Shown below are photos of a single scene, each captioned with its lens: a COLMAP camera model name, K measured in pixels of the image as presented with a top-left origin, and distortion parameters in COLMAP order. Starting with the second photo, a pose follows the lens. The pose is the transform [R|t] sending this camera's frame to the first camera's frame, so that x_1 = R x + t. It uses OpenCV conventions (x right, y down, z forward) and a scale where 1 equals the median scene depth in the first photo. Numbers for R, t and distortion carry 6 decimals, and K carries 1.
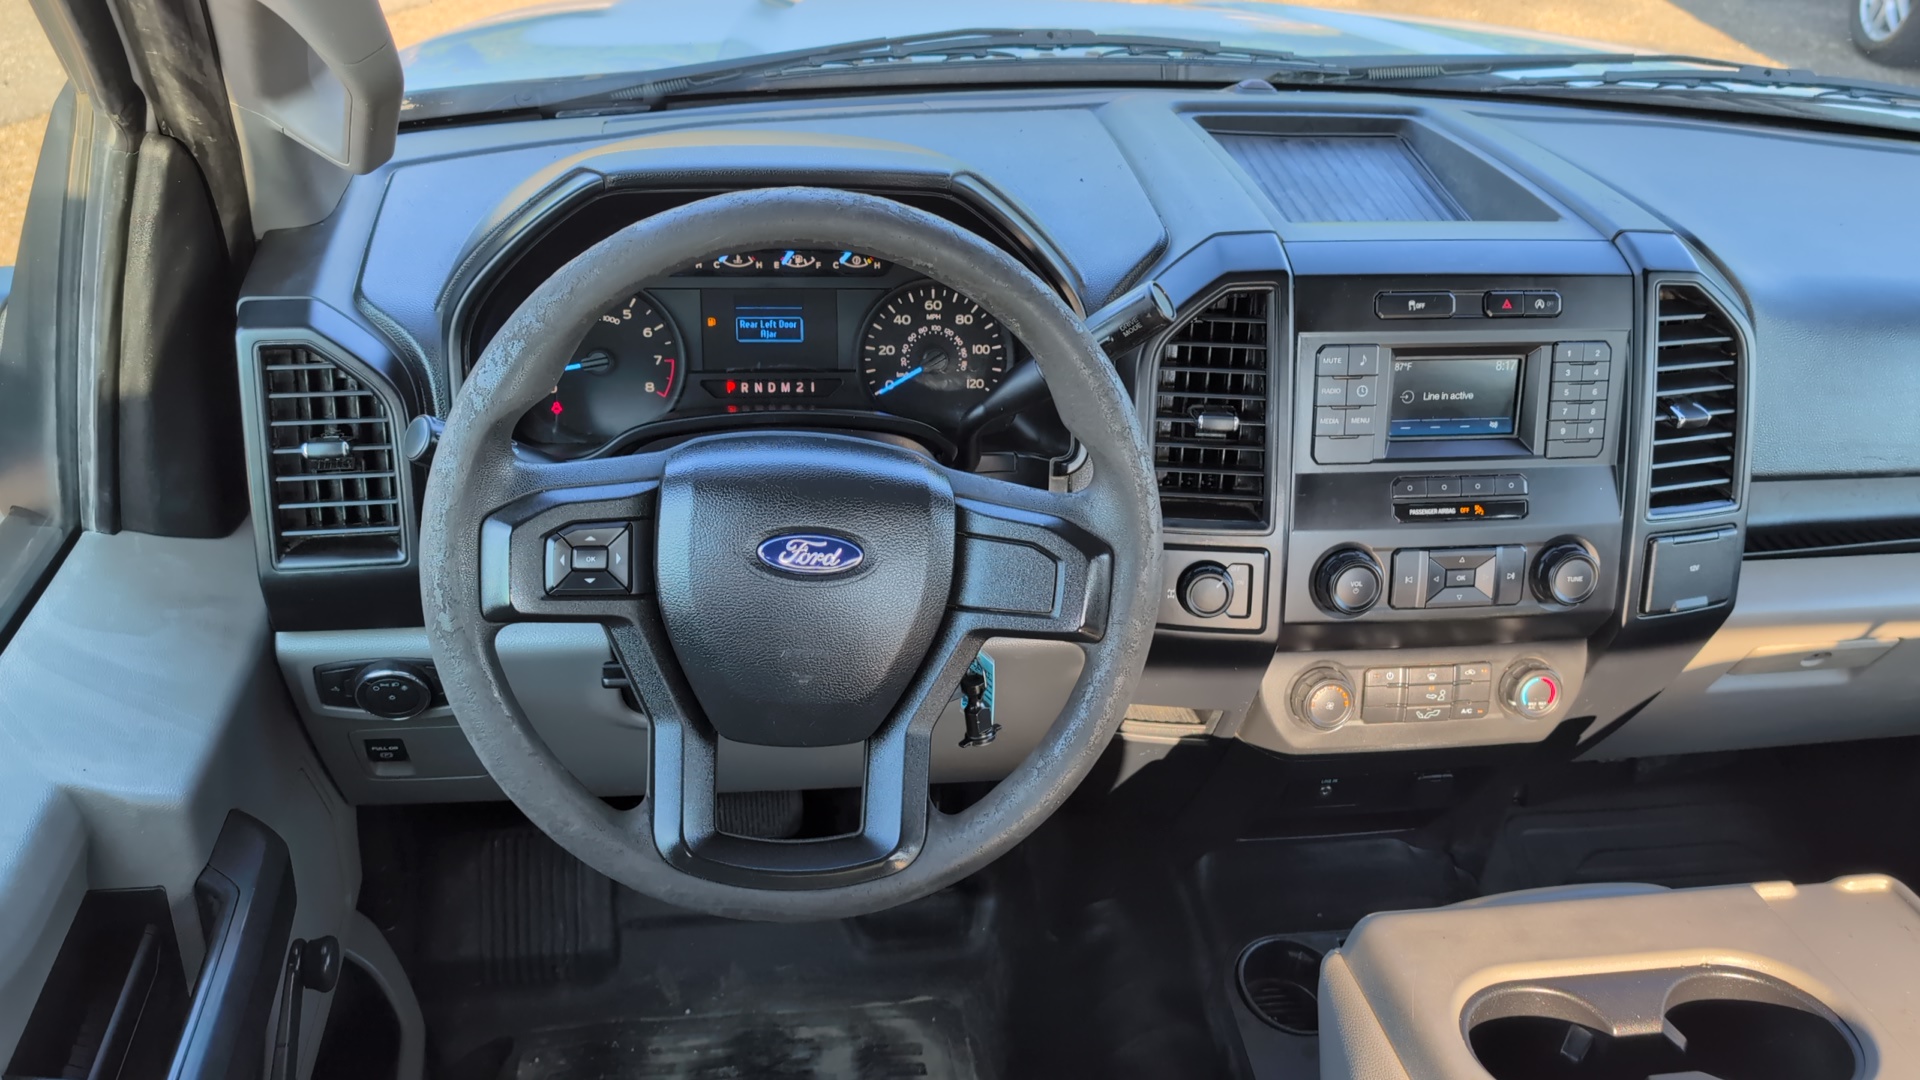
lens RADIAL K [[1645.7, 0, 957.0], [0, 1645.7, 561.4], [0, 0, 1]] dist [0.049210, -0.105899]
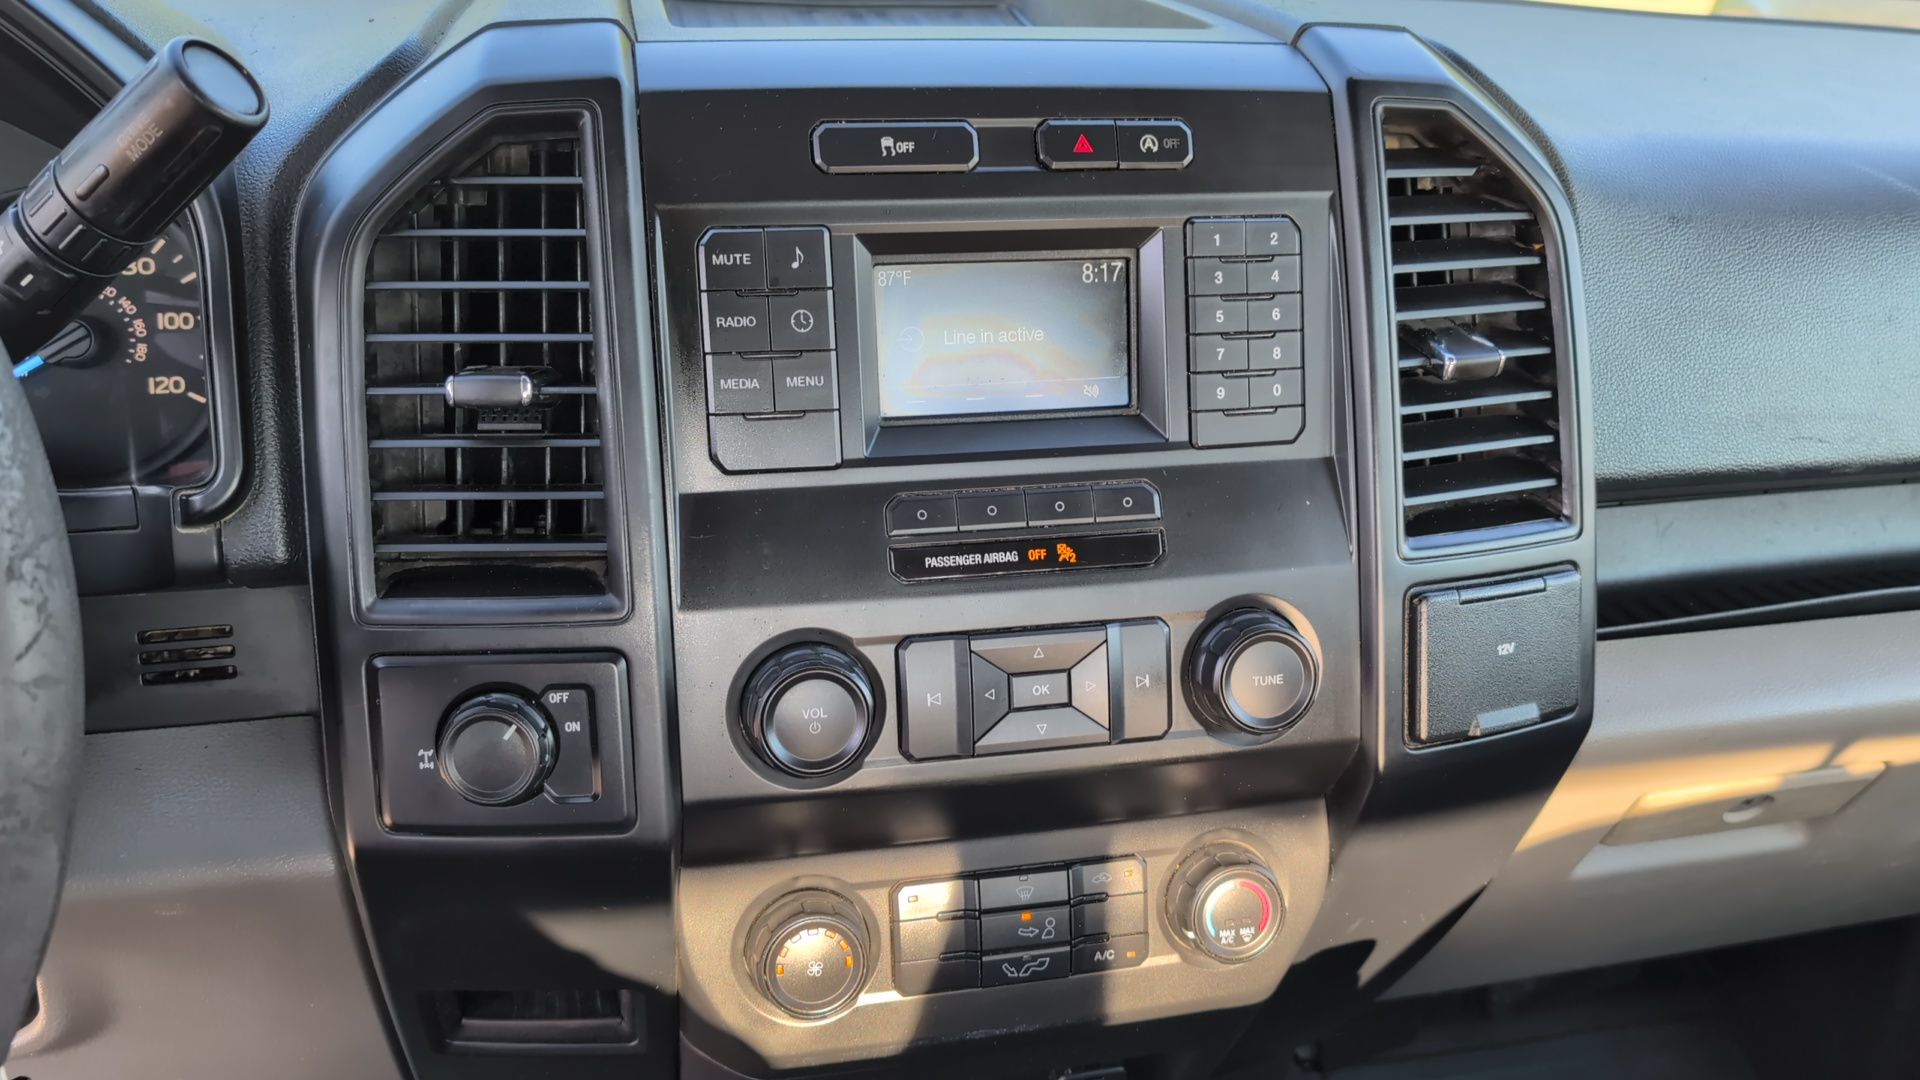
lens RADIAL K [[1645.7, 0, 998.0], [0, 1645.7, 550.6], [0, 0, 1]] dist [0.049210, -0.105899]
pose [[0.996267, -0.052281, 0.068693, 0.255391], [0.060073, 0.991342, -0.116756, 0.024597], [-0.061994, 0.120447, 0.990782, 0.496143]]
